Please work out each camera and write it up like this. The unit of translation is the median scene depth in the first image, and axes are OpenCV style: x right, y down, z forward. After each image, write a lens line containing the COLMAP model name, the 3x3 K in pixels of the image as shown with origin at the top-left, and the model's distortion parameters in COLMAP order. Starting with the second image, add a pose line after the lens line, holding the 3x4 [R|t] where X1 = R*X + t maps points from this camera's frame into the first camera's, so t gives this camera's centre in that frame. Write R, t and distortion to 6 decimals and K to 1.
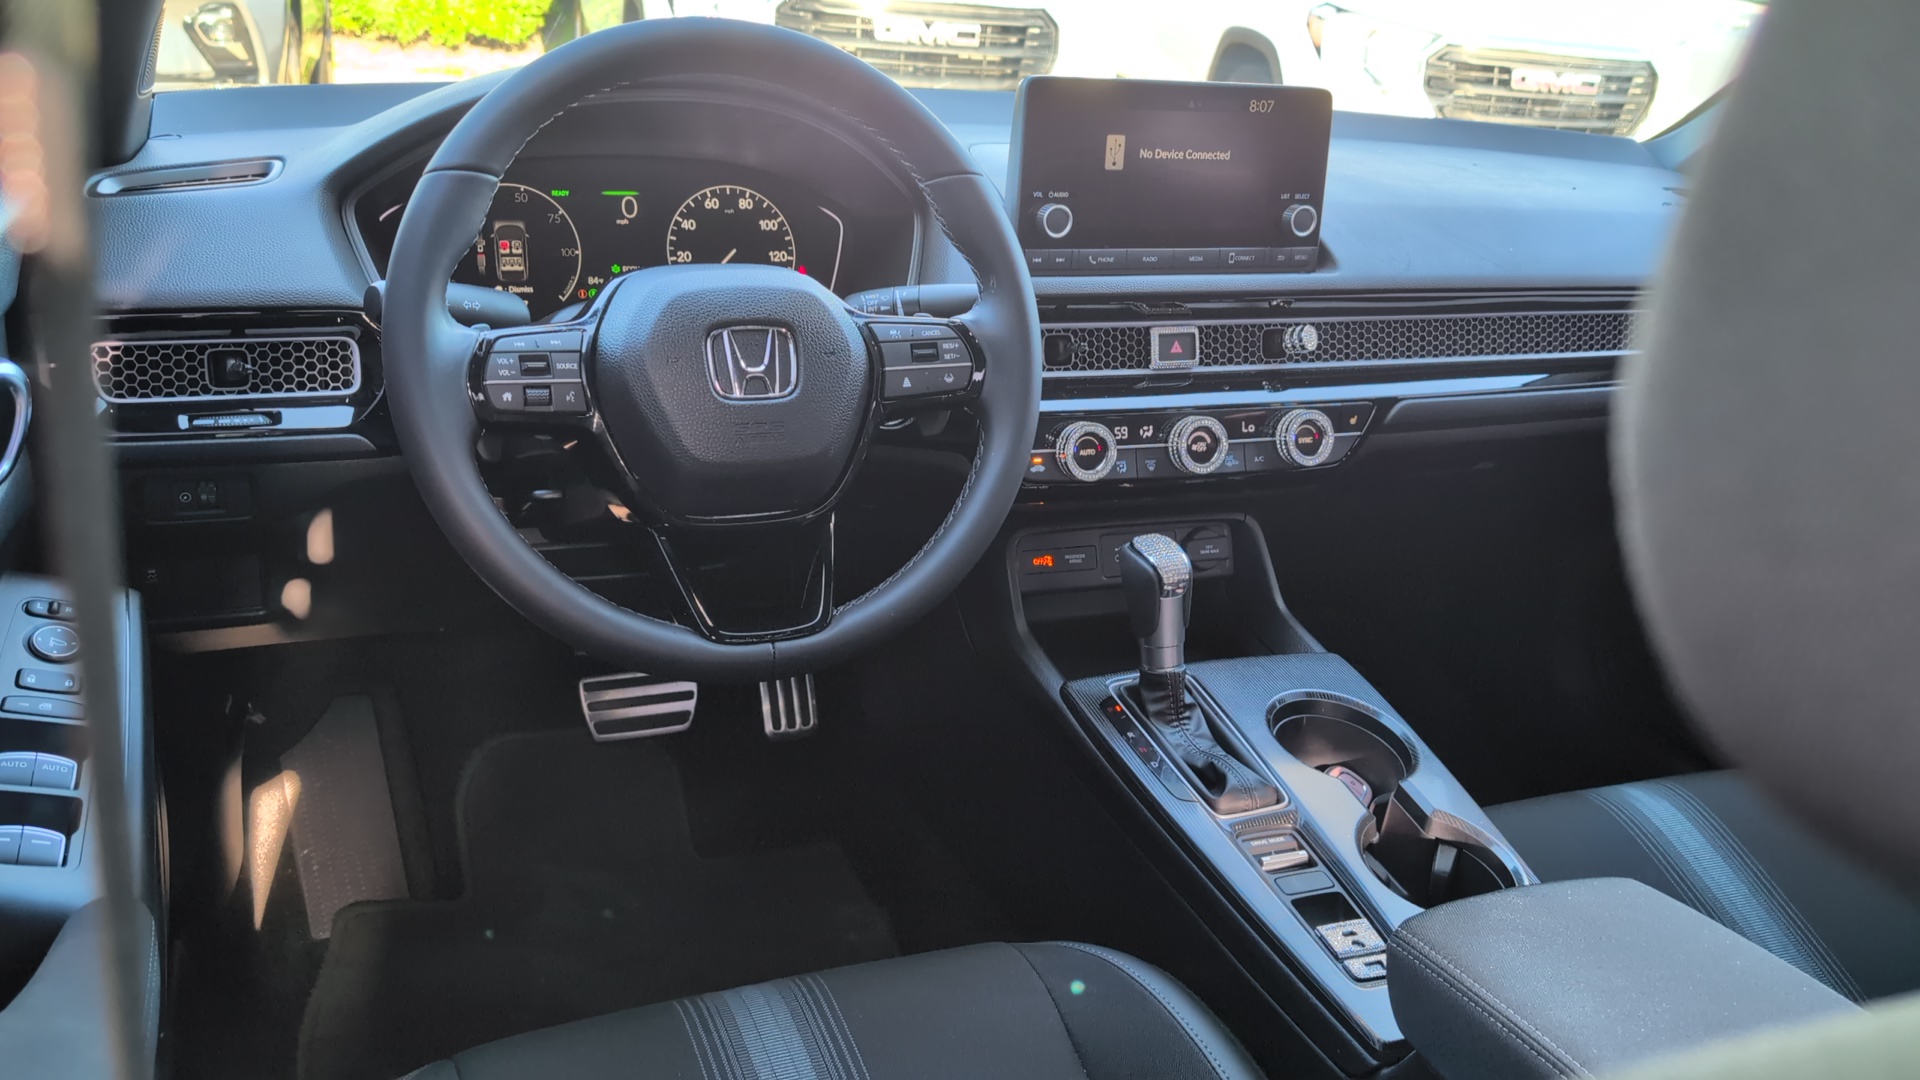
lens RADIAL K [[1605.4, 0, 968.1], [0, 1605.4, 544.5], [0, 0, 1]] dist [0.019782, -0.012838]
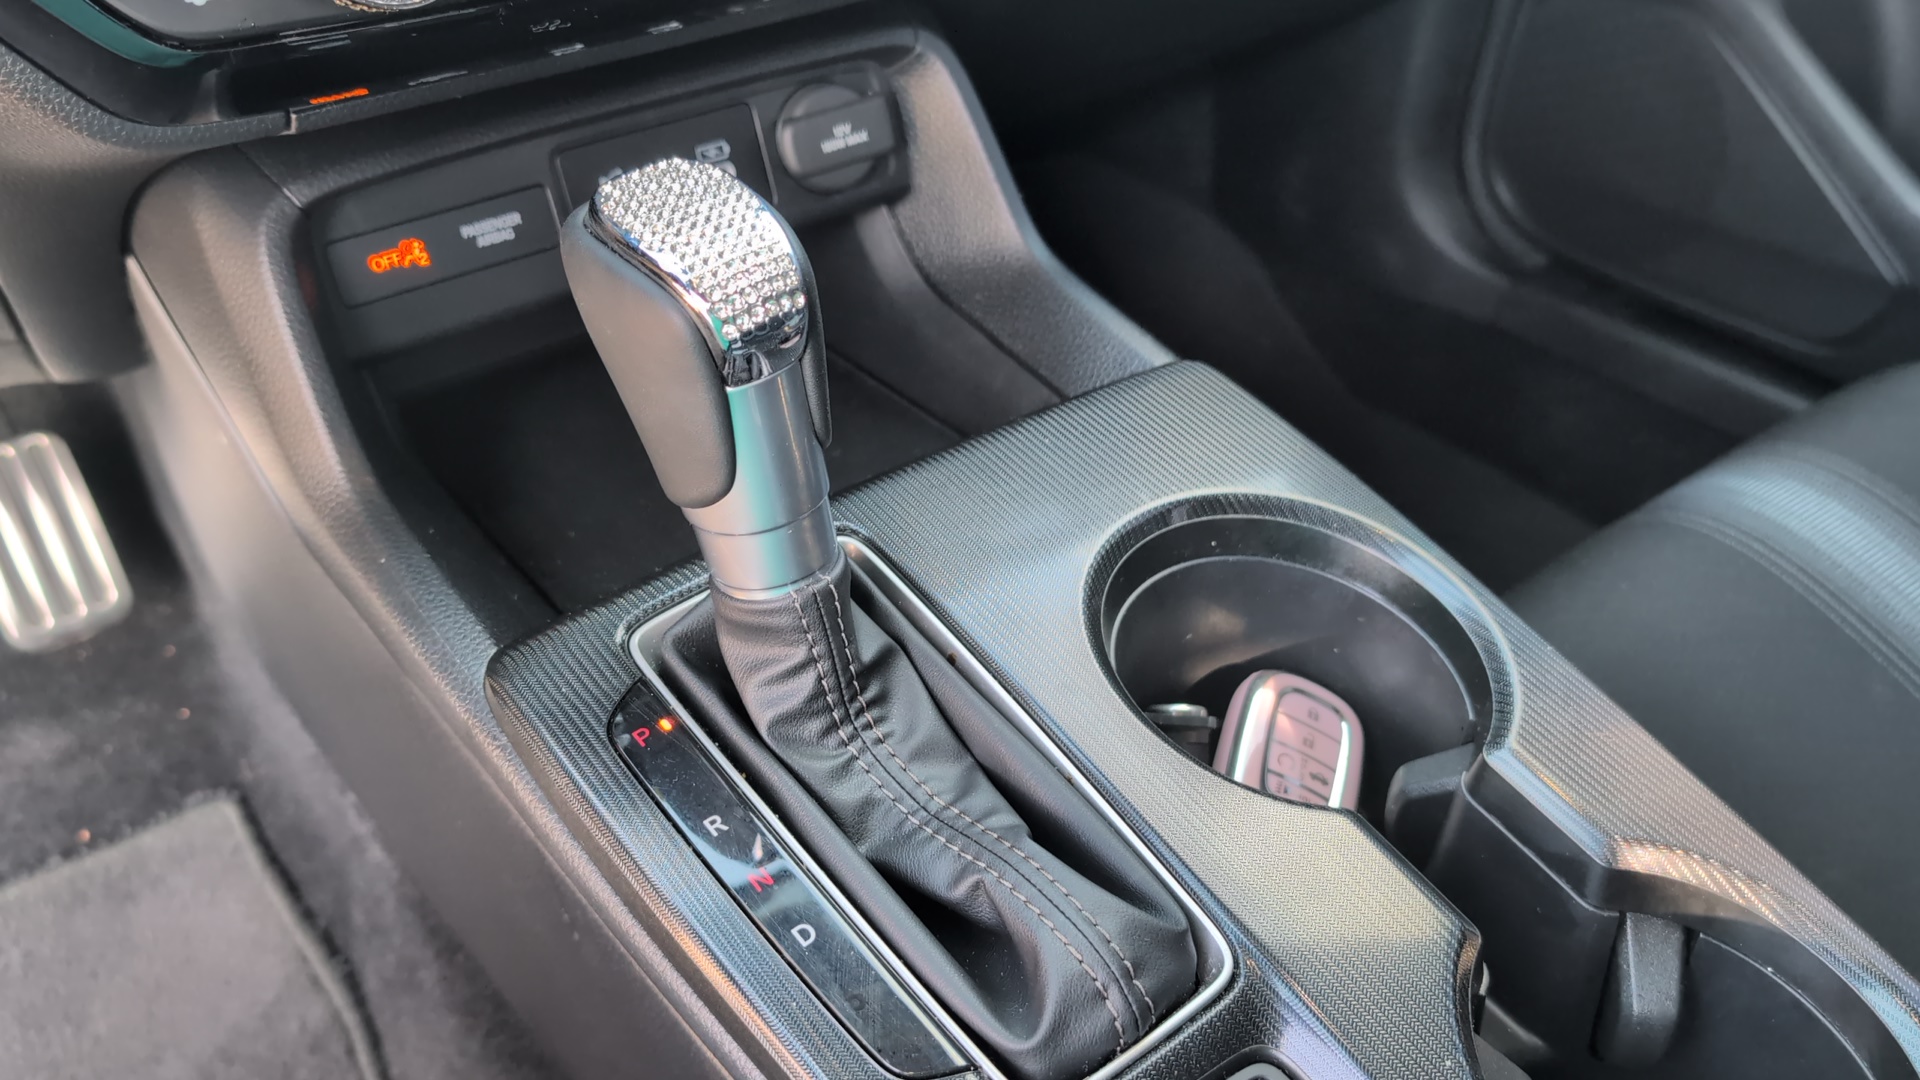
lens RADIAL K [[1605.4, 0, 968.1], [0, 1605.4, 544.5], [0, 0, 1]] dist [0.019782, -0.012838]
pose [[0.961582, -0.211981, 0.174426, 0.102889], [0.151186, 0.939281, 0.308047, -0.023310], [-0.229136, -0.269842, 0.935244, 0.687301]]
